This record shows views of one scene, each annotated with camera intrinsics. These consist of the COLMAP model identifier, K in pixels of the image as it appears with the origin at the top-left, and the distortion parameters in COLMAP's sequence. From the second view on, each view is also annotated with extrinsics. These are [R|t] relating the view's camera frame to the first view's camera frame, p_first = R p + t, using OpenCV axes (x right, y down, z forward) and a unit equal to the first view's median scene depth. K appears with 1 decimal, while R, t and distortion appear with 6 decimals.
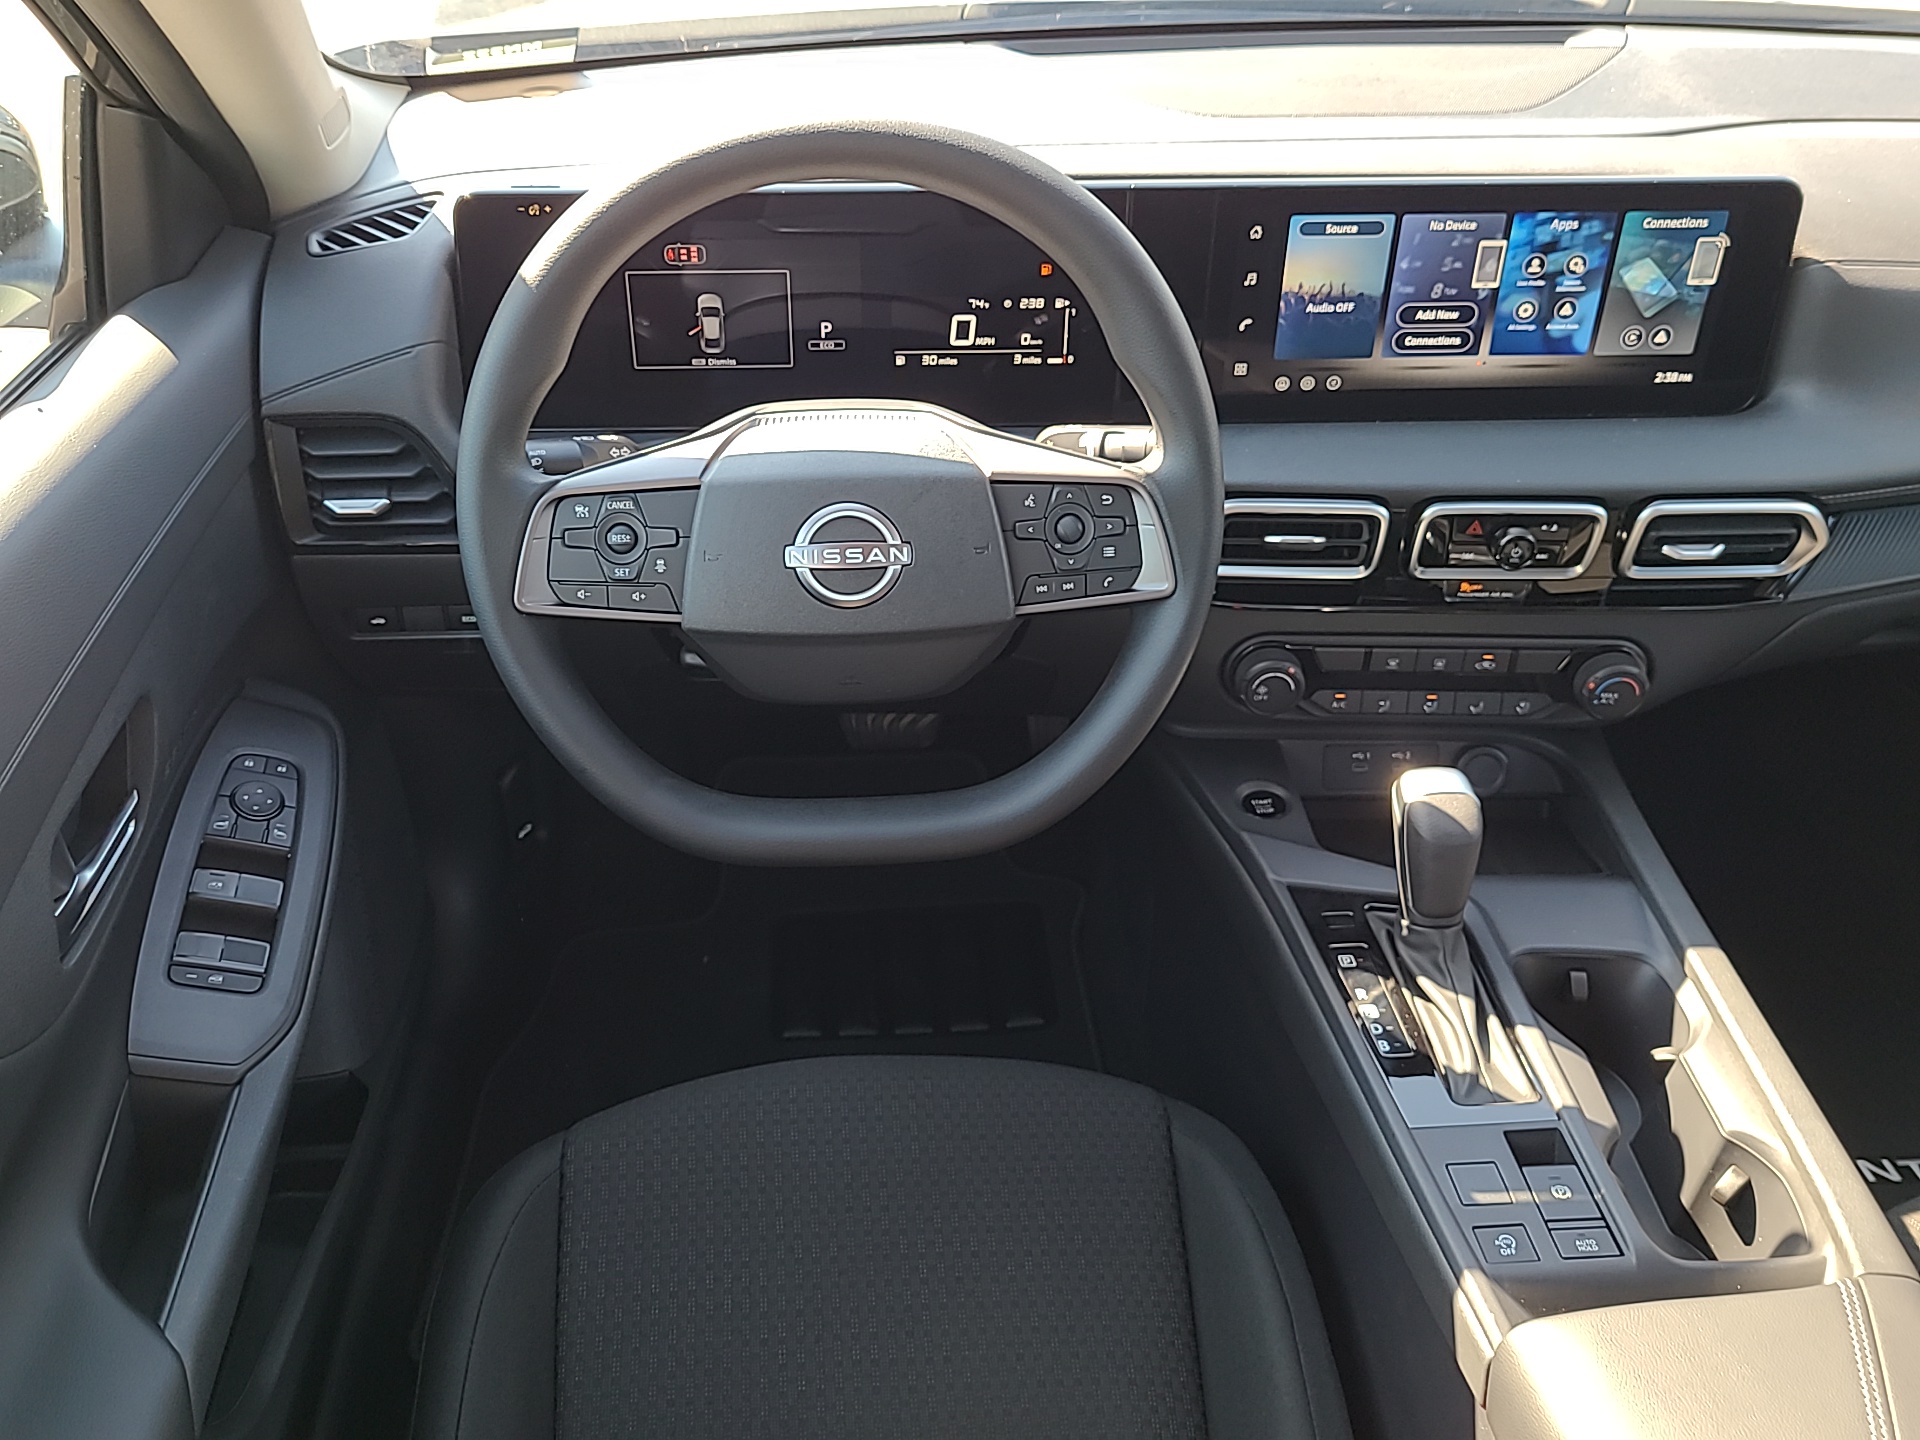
lens RADIAL K [[1589.5, 0, 960.0], [0, 1589.5, 720.0], [0, 0, 1]] dist [0.009317, 0.001347]
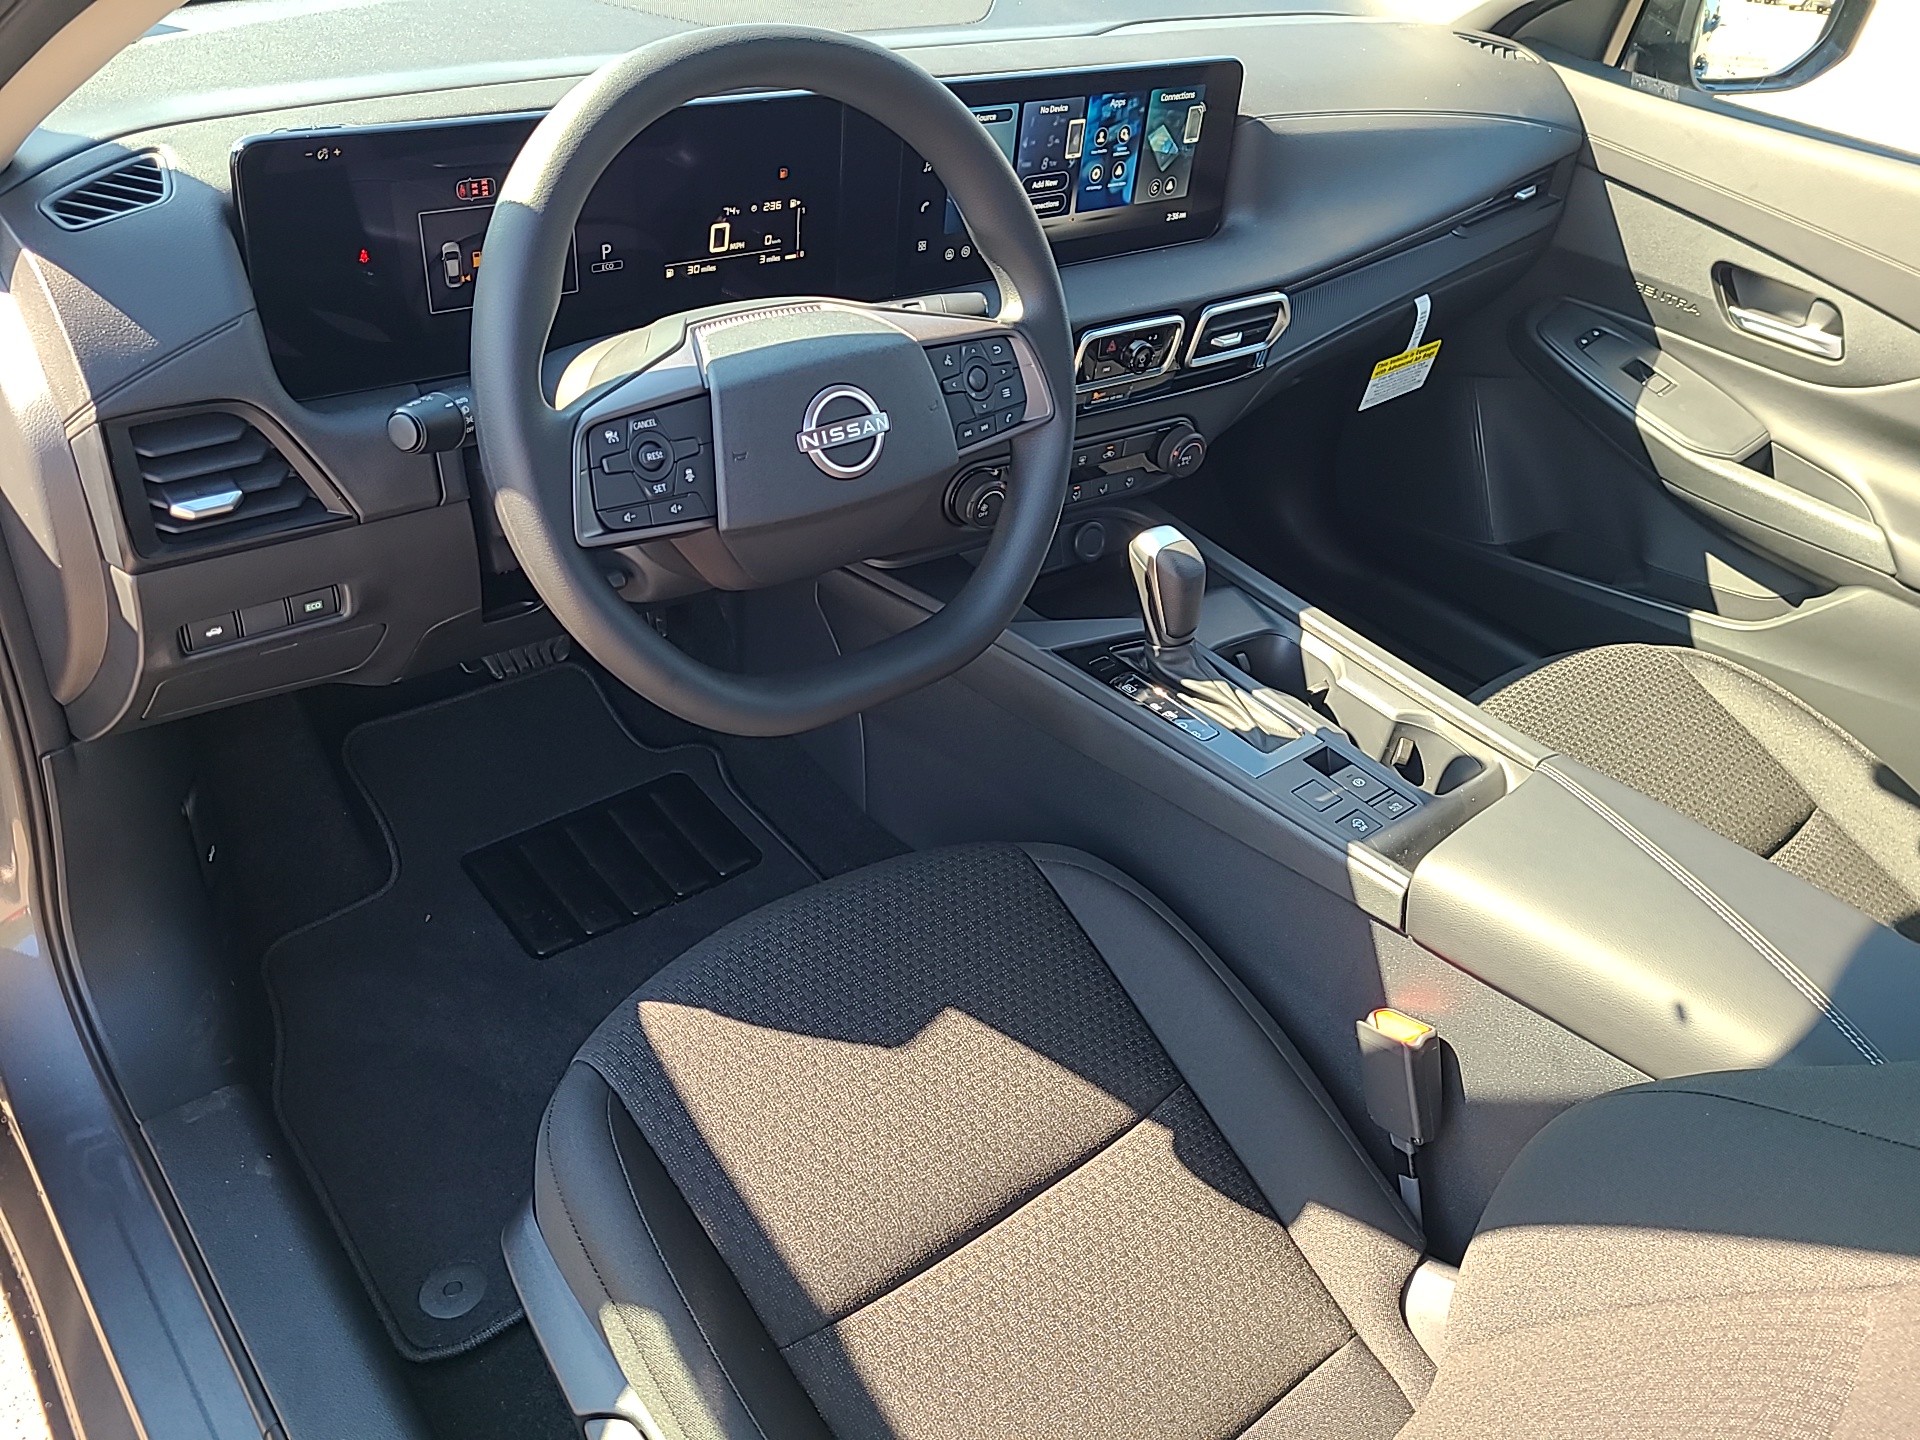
lens RADIAL K [[1376.8, 0, 960.0], [0, 1376.8, 720.0], [0, 0, 1]] dist [0.013945, -0.000371]
pose [[0.817814, -0.289287, 0.497488, -0.431407], [0.248455, 0.957239, 0.148198, -0.025571], [-0.519087, 0.002405, 0.854718, 0.097957]]
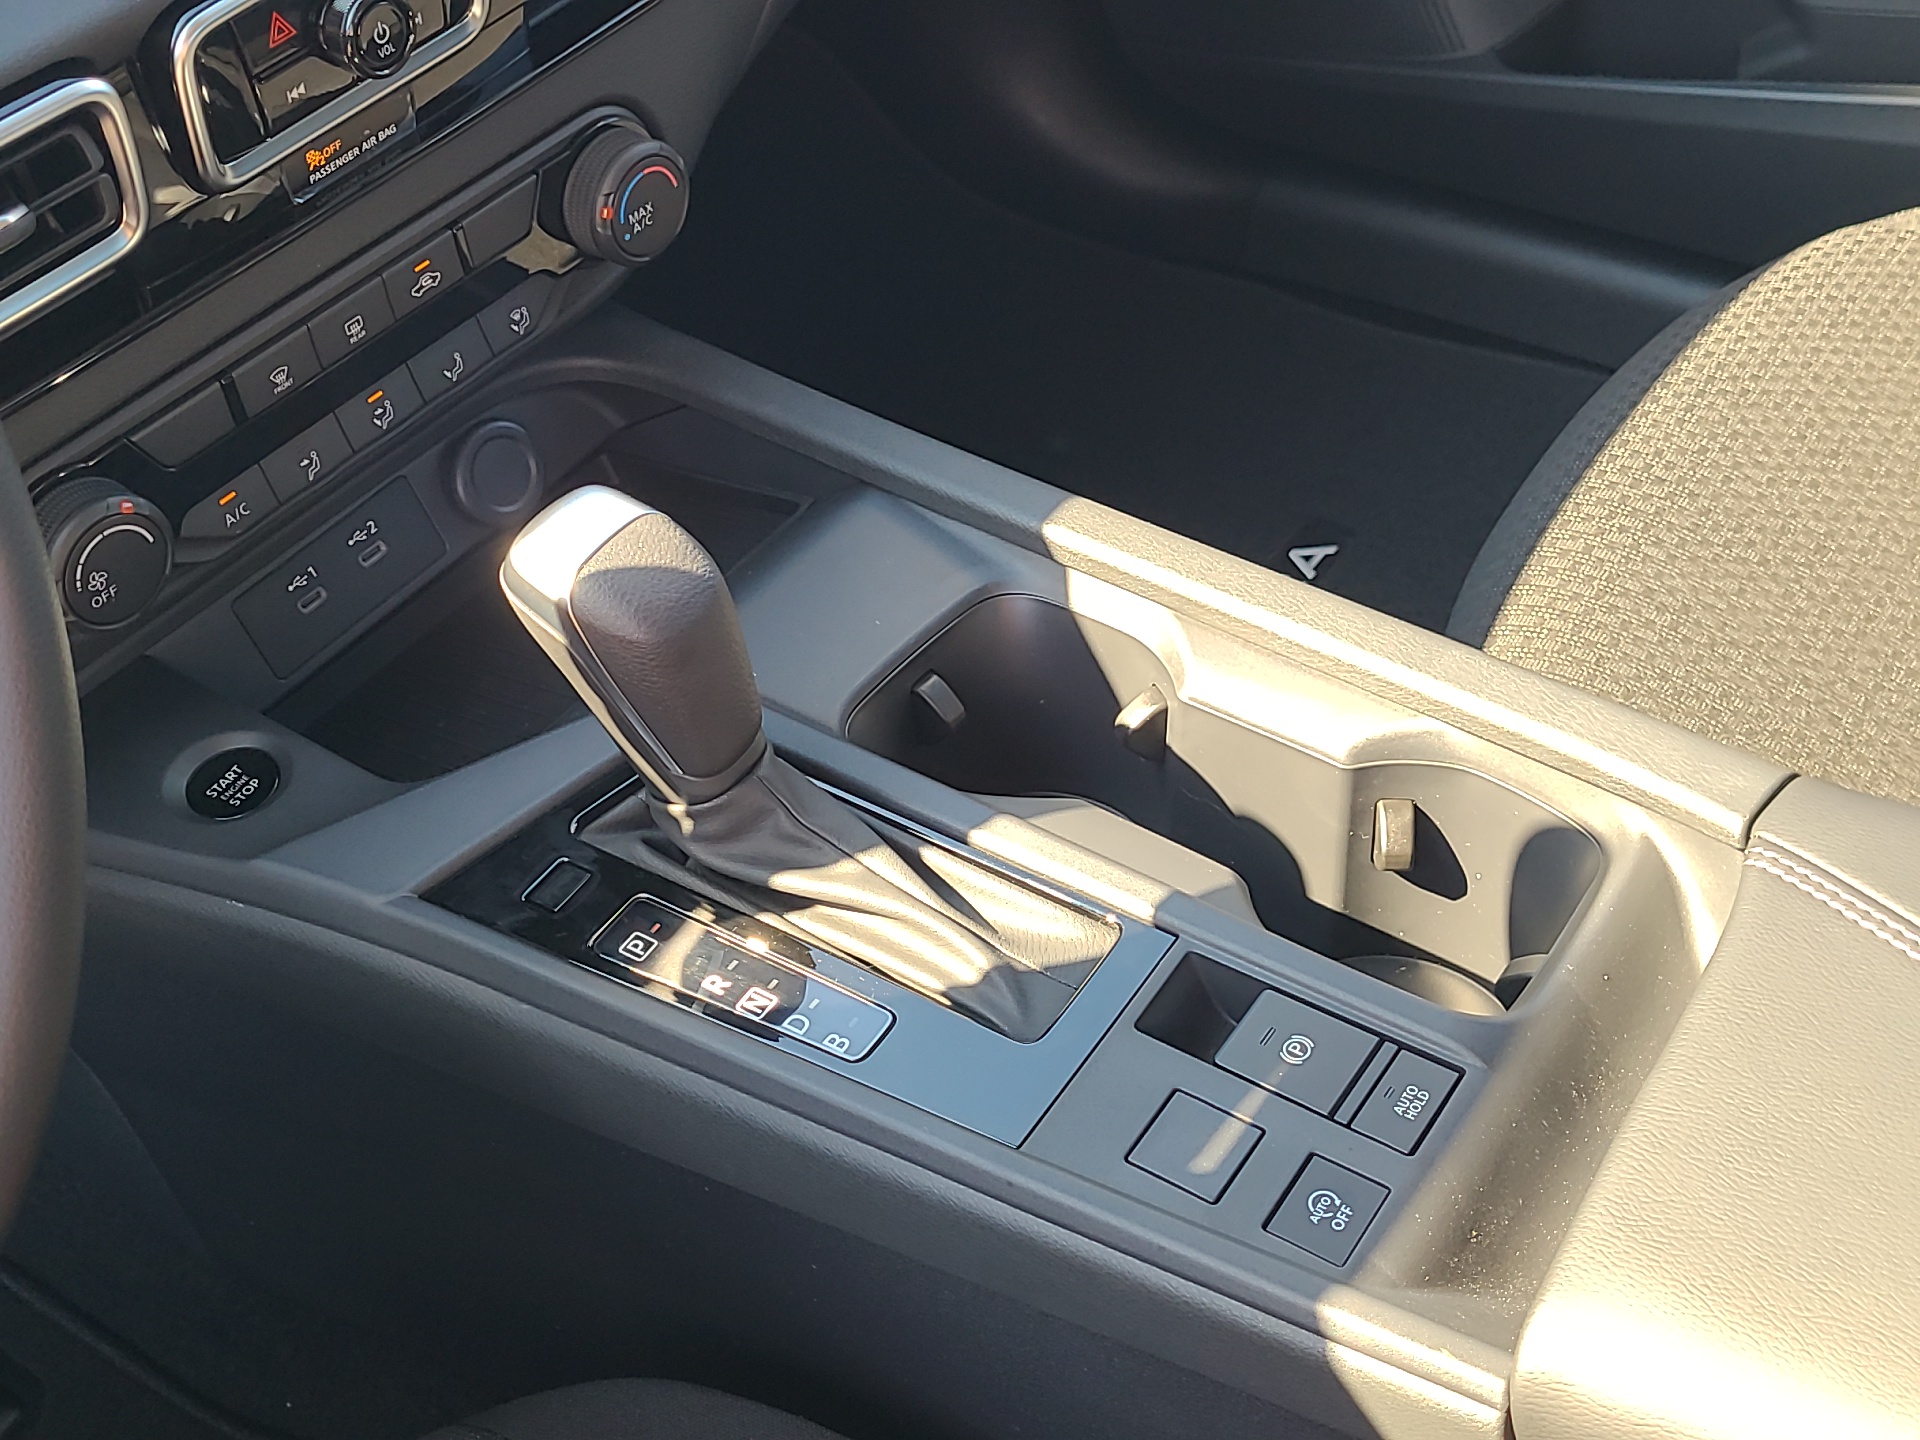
lens RADIAL K [[2349.8, 0, 890.5], [0, 2349.8, 714.4], [0, 0, 1]] dist [0.011836, -0.013049]
pose [[0.641709, -0.590108, 0.489880, -0.011261], [0.528323, 0.803139, 0.275394, -0.055763], [-0.555954, 0.082092, 0.827149, 0.359617]]
